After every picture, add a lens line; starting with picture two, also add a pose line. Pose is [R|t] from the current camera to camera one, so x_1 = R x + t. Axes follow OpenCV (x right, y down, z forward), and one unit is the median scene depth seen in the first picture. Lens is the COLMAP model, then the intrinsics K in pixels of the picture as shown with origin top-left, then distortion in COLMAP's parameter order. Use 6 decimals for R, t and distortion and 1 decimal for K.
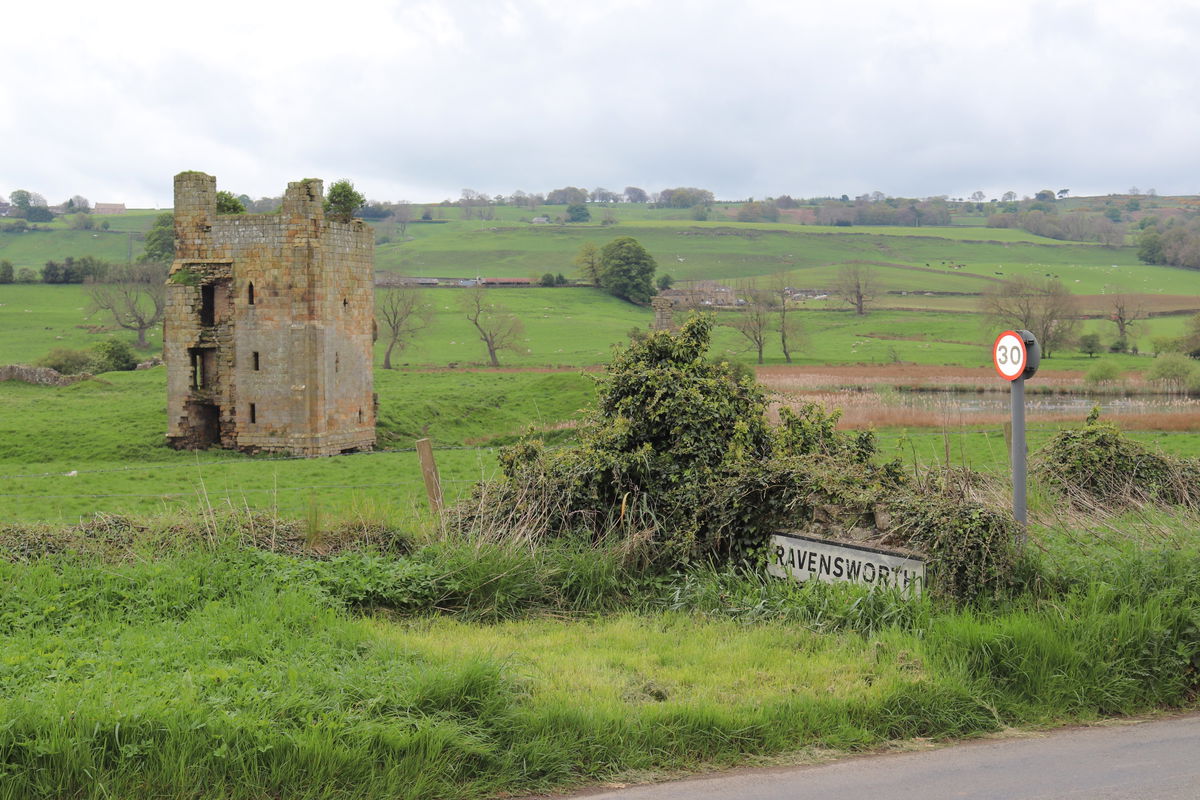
lens RADIAL K [[1903.8, 0, 601.1], [0, 1903.8, 402.4], [0, 0, 1]] dist [0.030675, 0.000000]
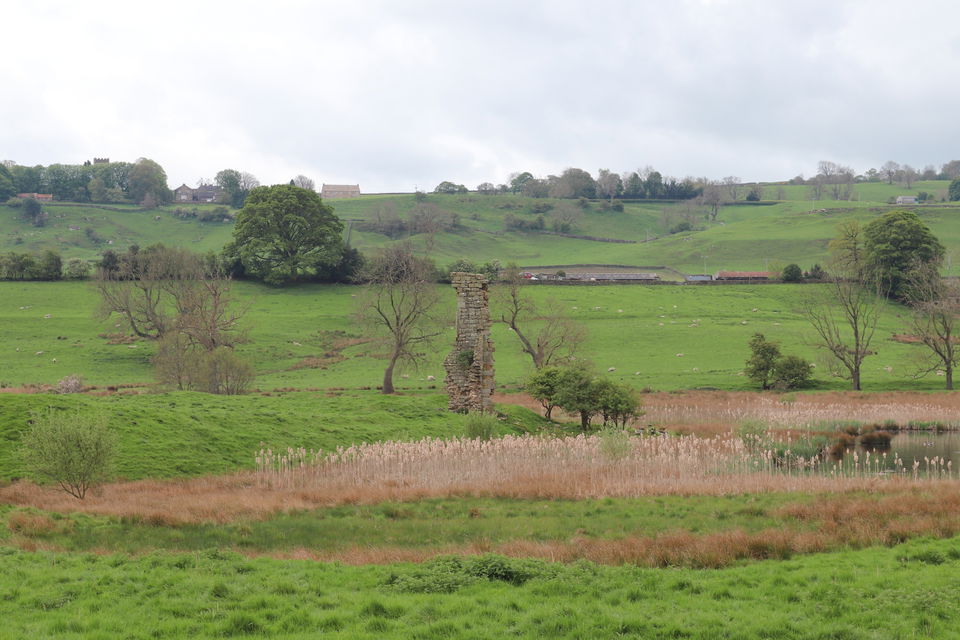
lens RADIAL K [[2426.1, 0, 487.4], [0, 2426.1, 282.0], [0, 0, 1]] dist [0.159057, 0.000000]
pose [[0.971349, -0.004294, -0.237619, 0.424774], [-0.011288, 0.997875, -0.064174, -0.004972], [0.237389, 0.065017, 0.969236, 0.460128]]
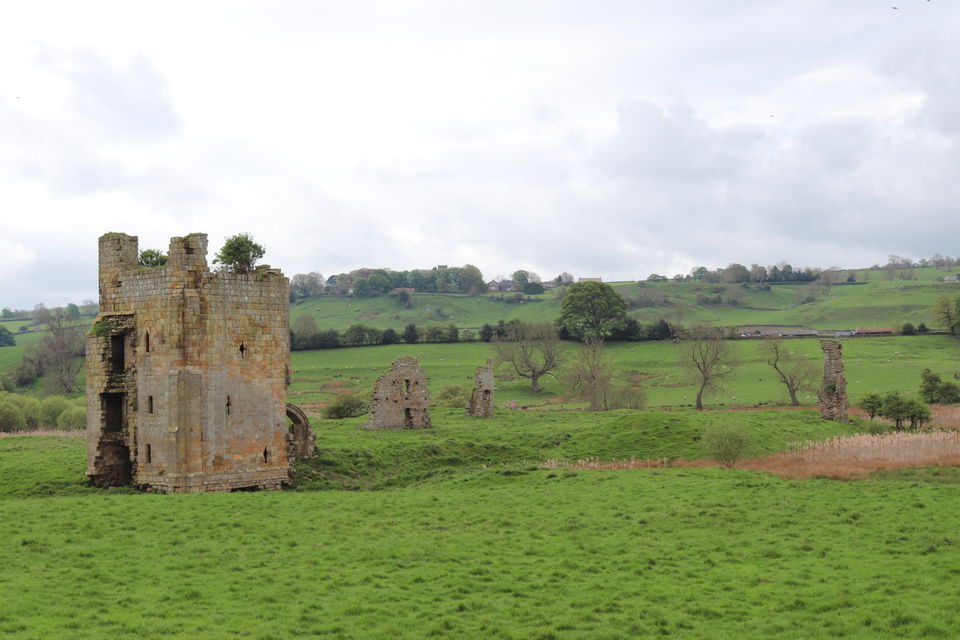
lens RADIAL K [[1543.1, 0, 480.9], [0, 1543.1, 315.1], [0, 0, 1]] dist [0.011395, 0.000000]
pose [[0.938257, -0.027752, -0.344823, 0.278805], [0.000865, 0.996962, -0.077884, -0.003984], [0.345937, 0.072777, 0.935431, 0.235271]]
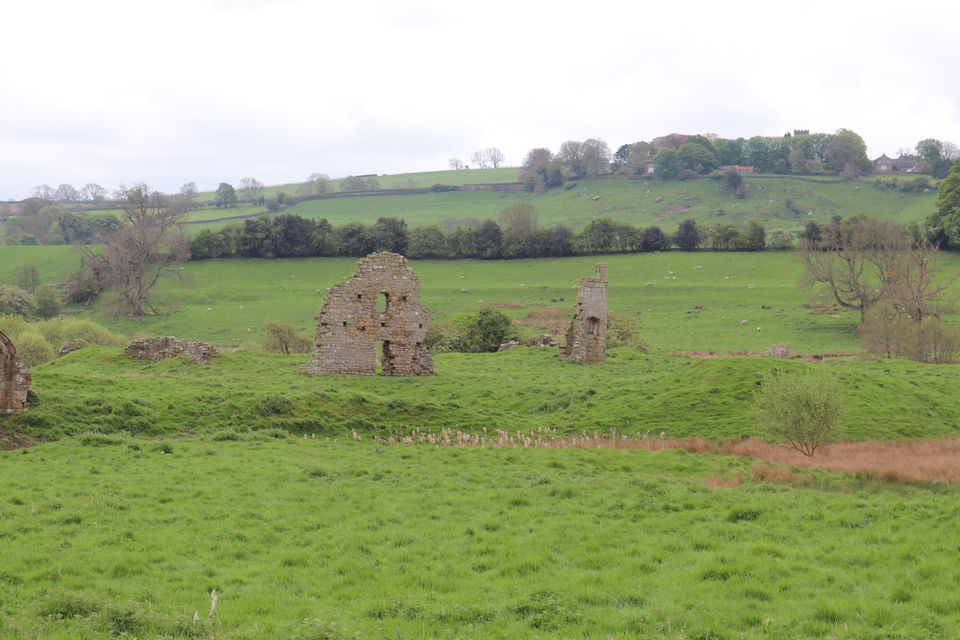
lens RADIAL K [[2426.1, 0, 482.0], [0, 2426.1, 313.4], [0, 0, 1]] dist [0.159057, 0.000000]
pose [[0.864751, 0.008985, -0.502121, 0.426514], [-0.029860, 0.998991, -0.033549, -0.001349], [0.501313, 0.044005, 0.864147, 0.426568]]
